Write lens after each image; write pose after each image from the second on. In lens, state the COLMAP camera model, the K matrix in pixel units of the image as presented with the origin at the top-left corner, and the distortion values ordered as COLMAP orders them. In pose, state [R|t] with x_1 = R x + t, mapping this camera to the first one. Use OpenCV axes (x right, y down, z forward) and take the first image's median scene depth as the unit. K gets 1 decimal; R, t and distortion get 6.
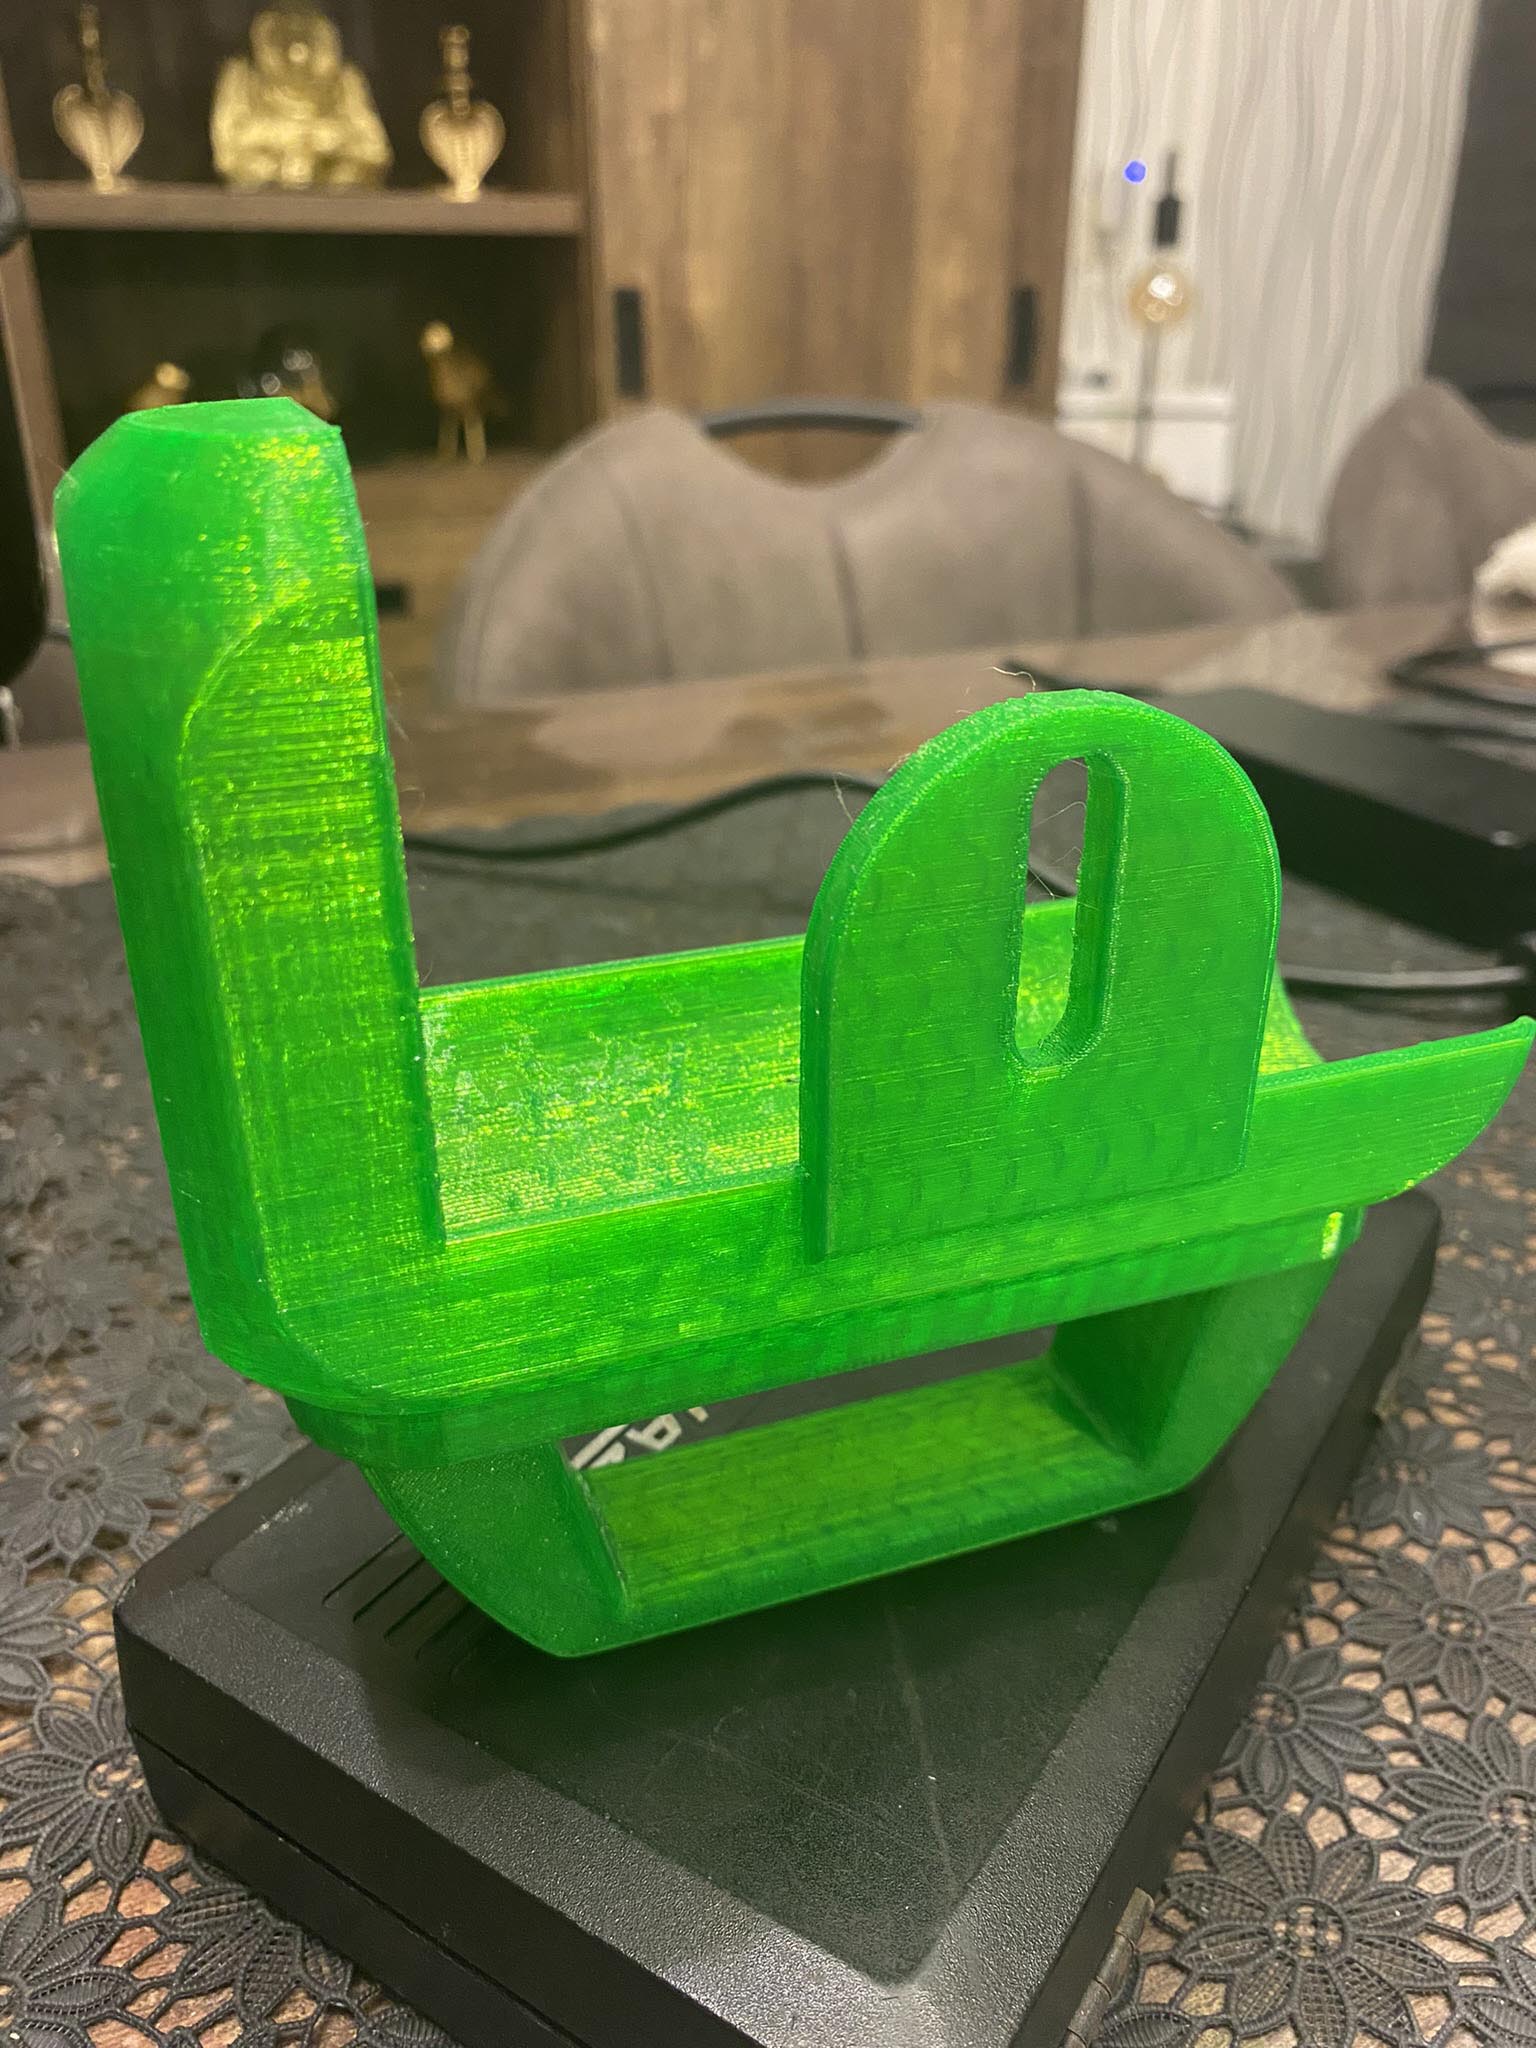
lens RADIAL K [[1642.6, 0, 755.6], [0, 1642.6, 1021.3], [0, 0, 1]] dist [-0.030214, 0.029991]
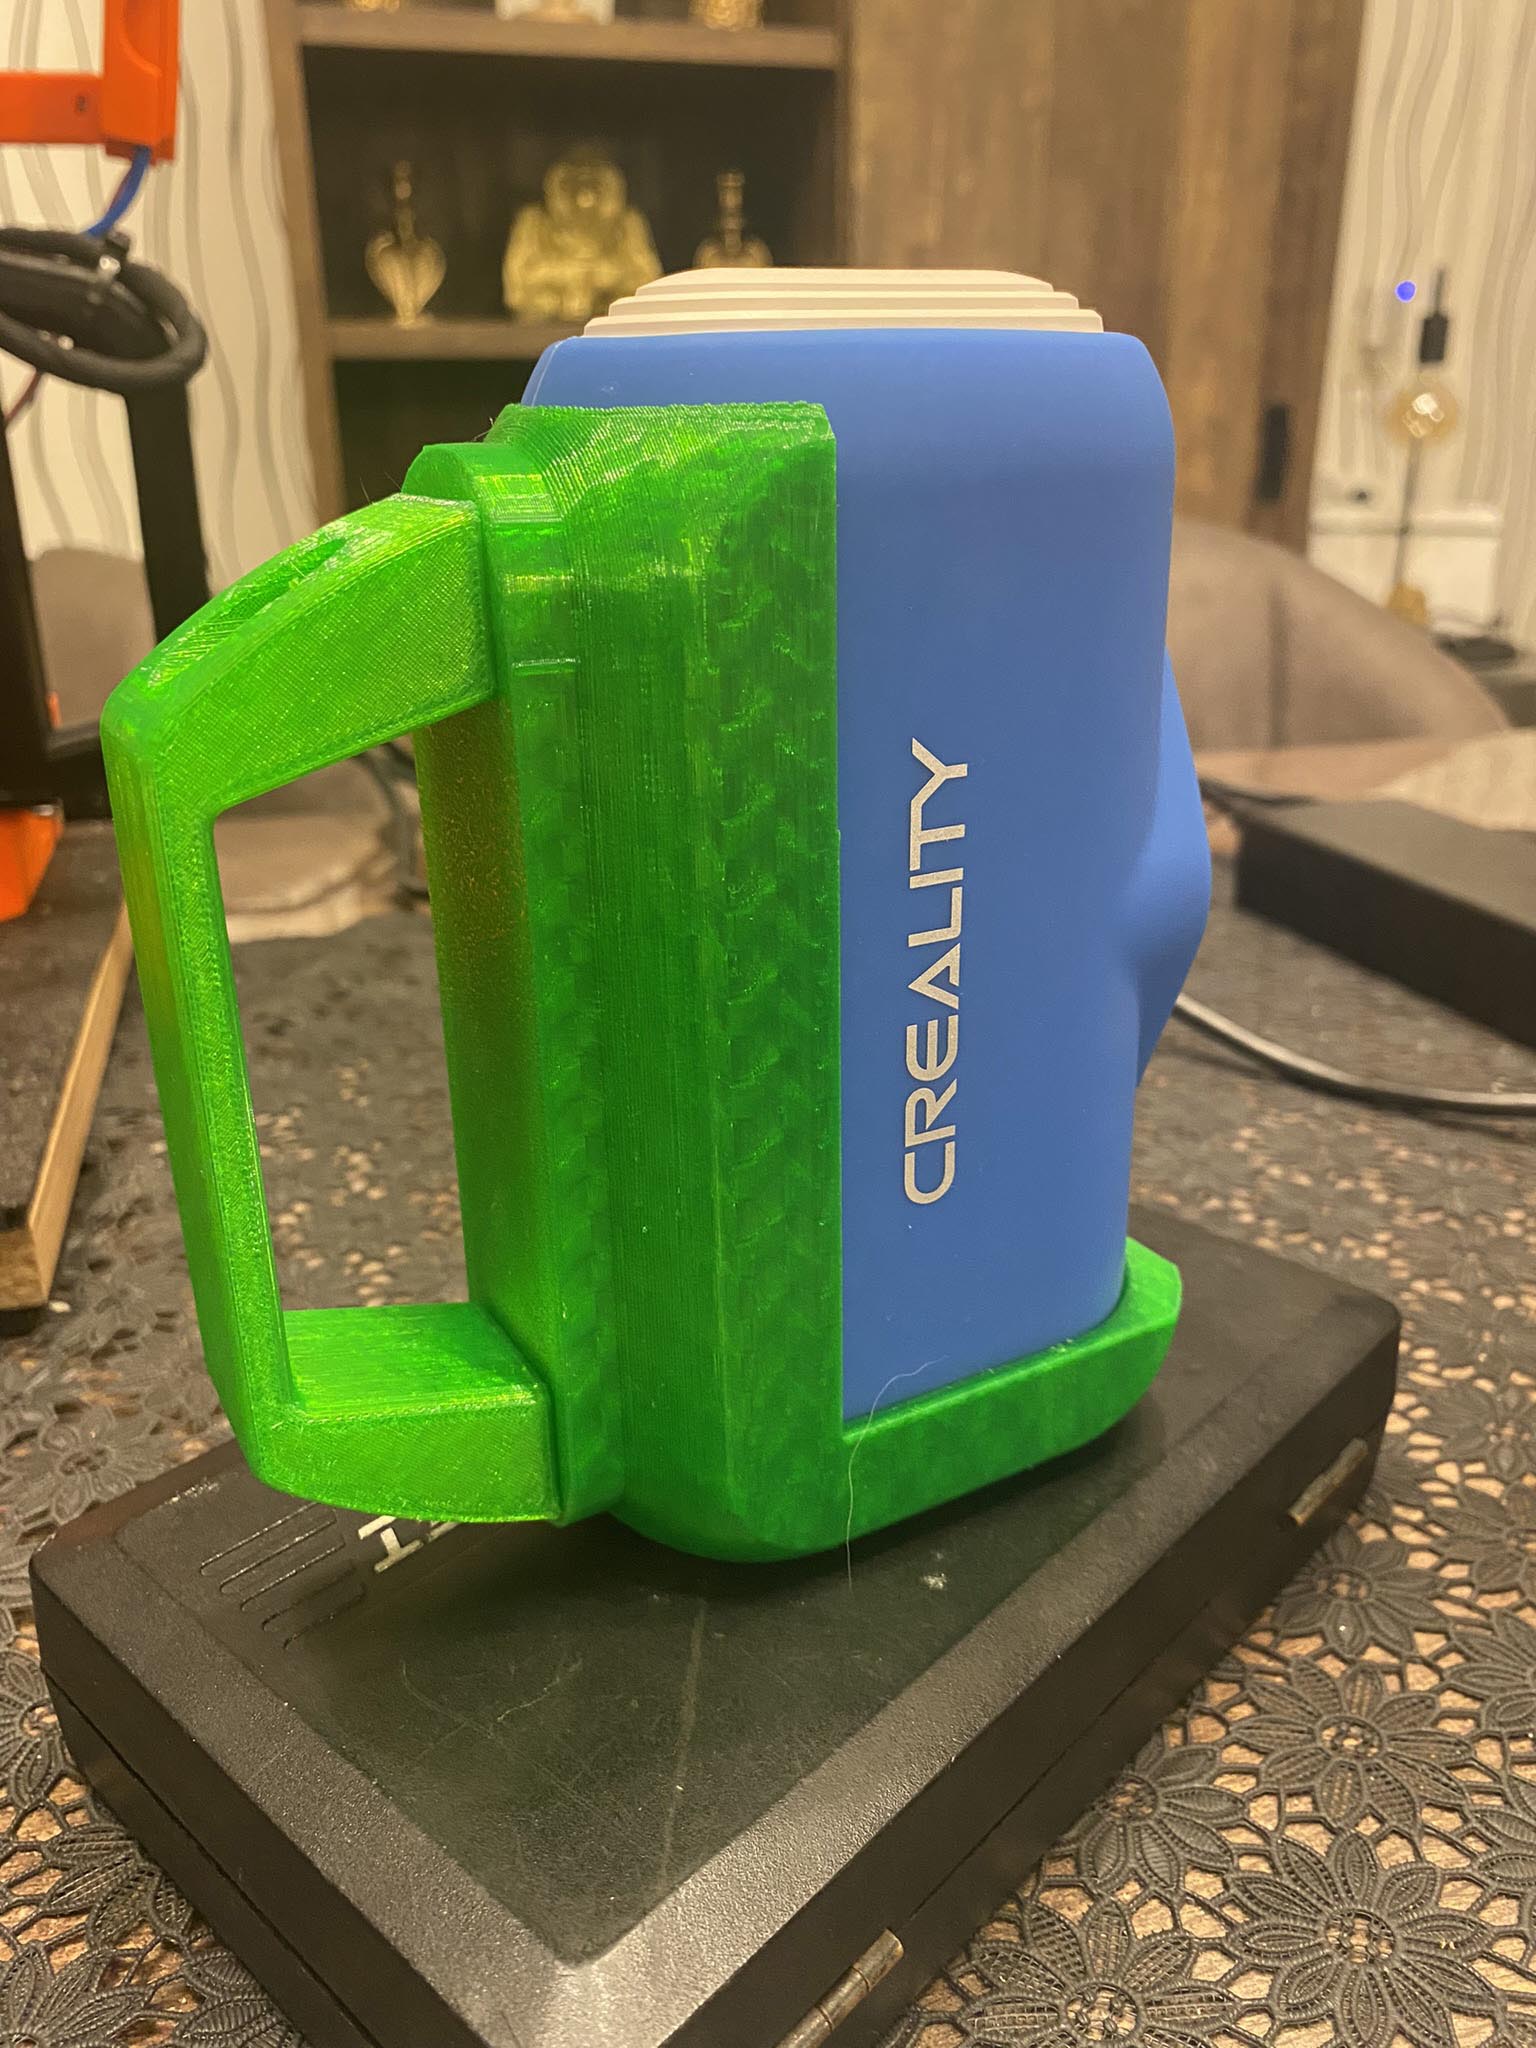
lens RADIAL K [[1642.6, 0, 771.3], [0, 1642.6, 1016.8], [0, 0, 1]] dist [-0.030214, 0.029991]
pose [[0.985202, 0.052485, -0.163166, 0.212682], [-0.063122, 0.996158, -0.060703, 0.019763], [0.159353, 0.070104, 0.984729, -0.041359]]
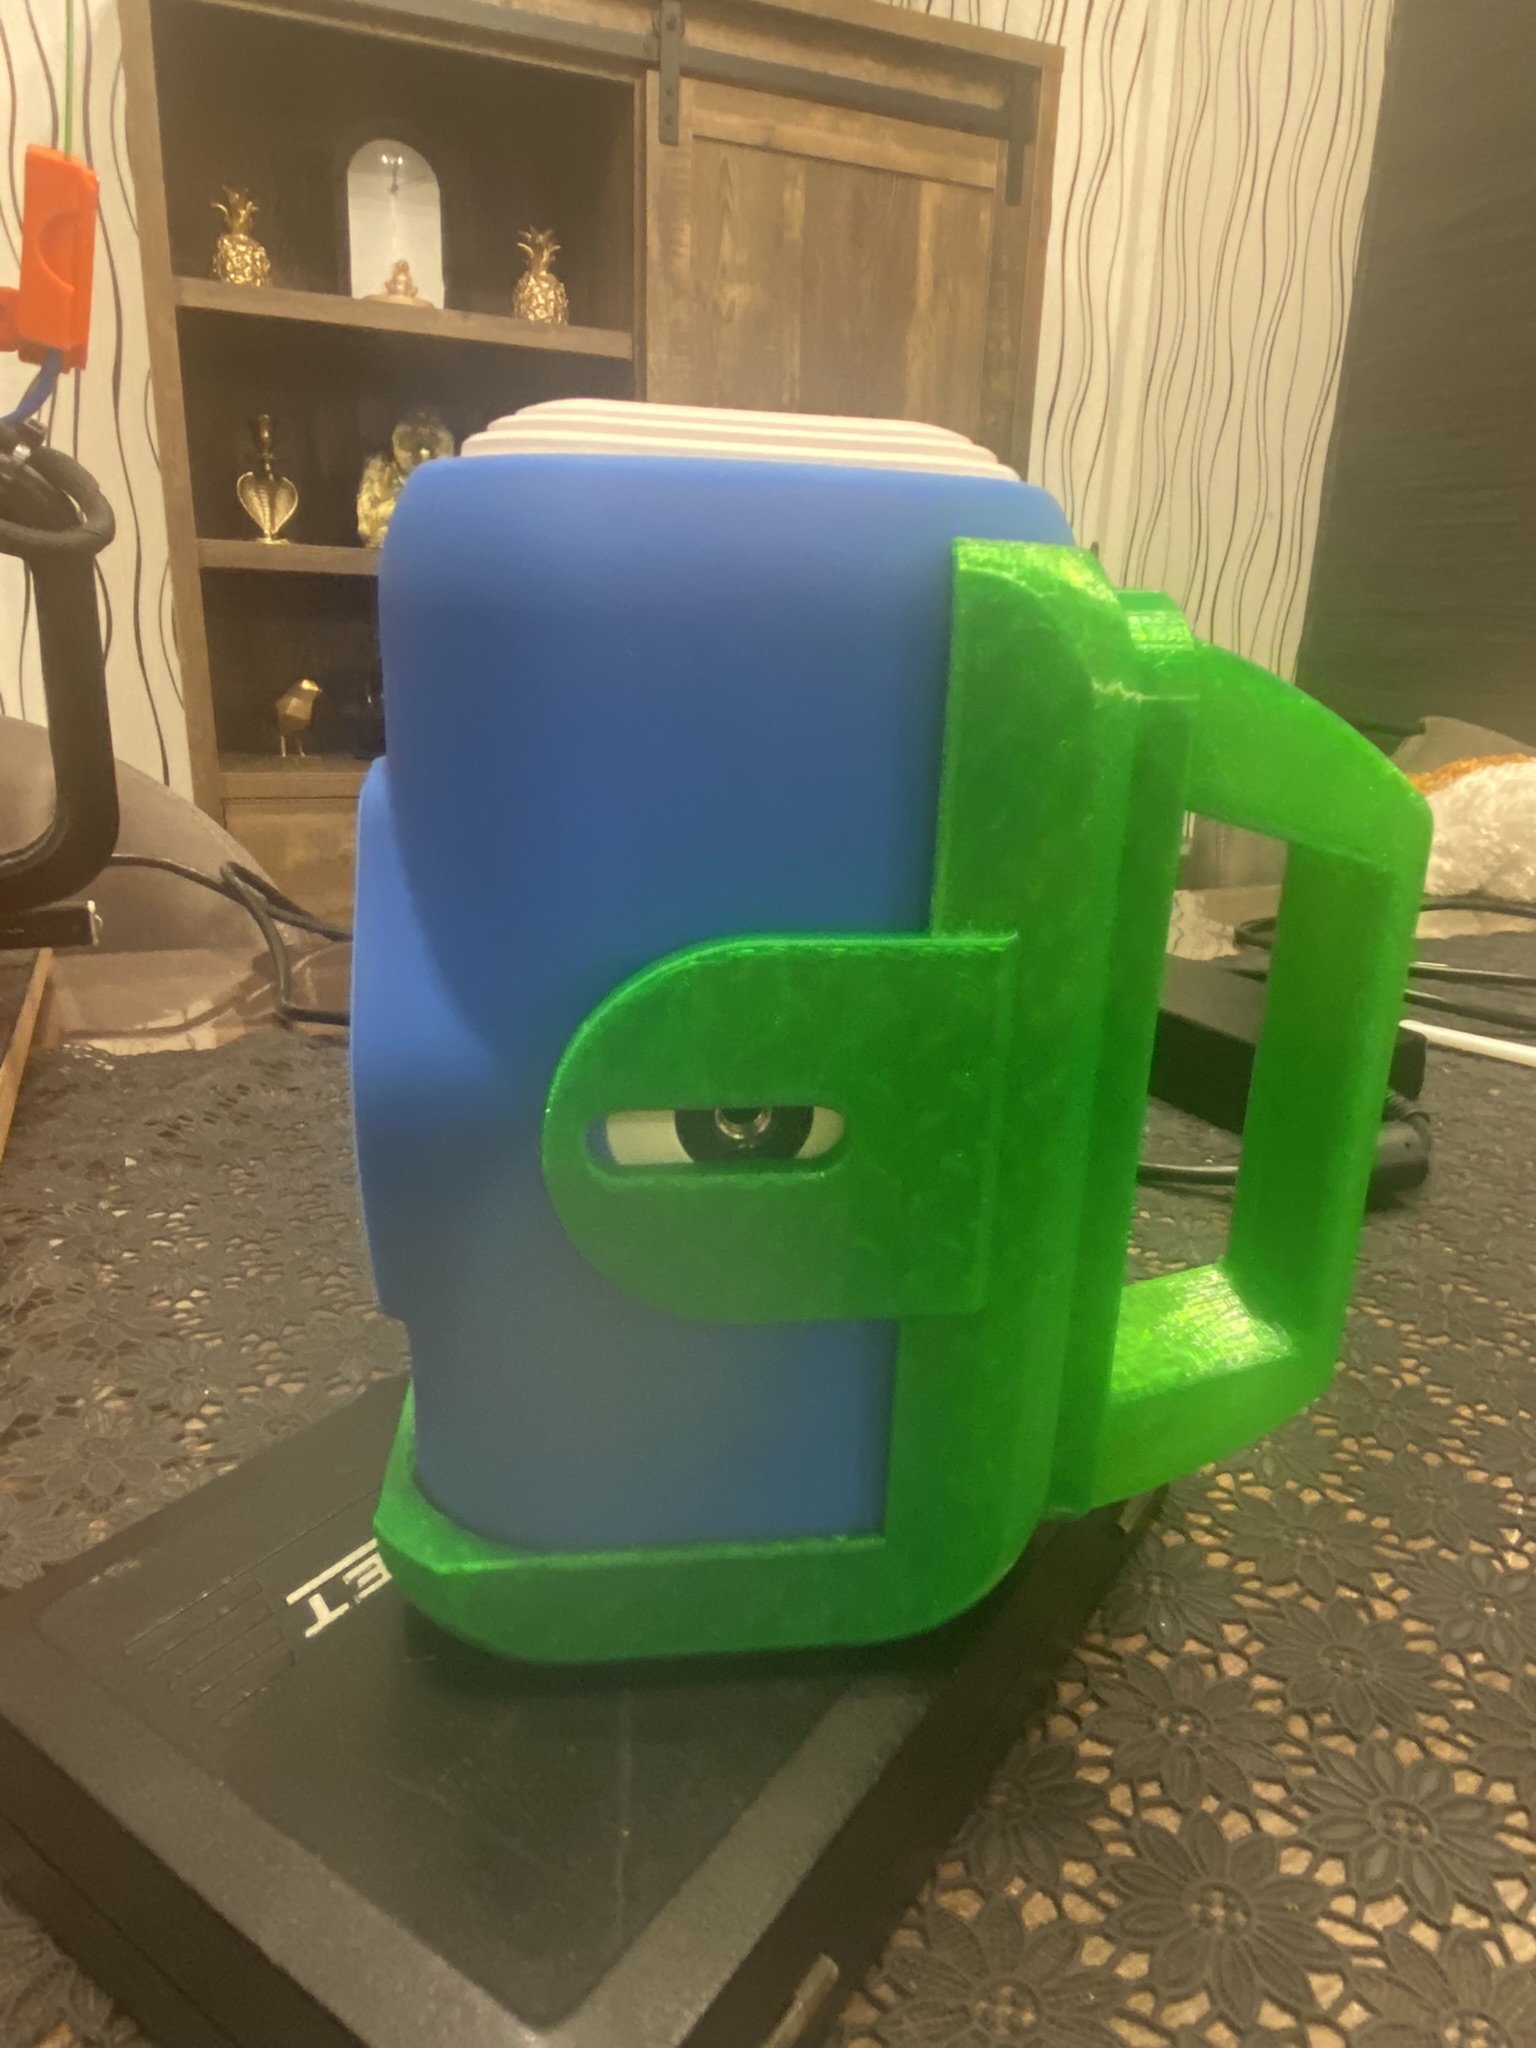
lens RADIAL K [[1332.7, 0, 769.8], [0, 1332.7, 1029.5], [0, 0, 1]] dist [0.008379, -0.015809]
pose [[0.999311, 0.033913, -0.015054, 0.136619], [-0.035709, 0.989243, -0.141854, 0.037188], [0.010082, 0.142294, 0.989773, 0.027846]]
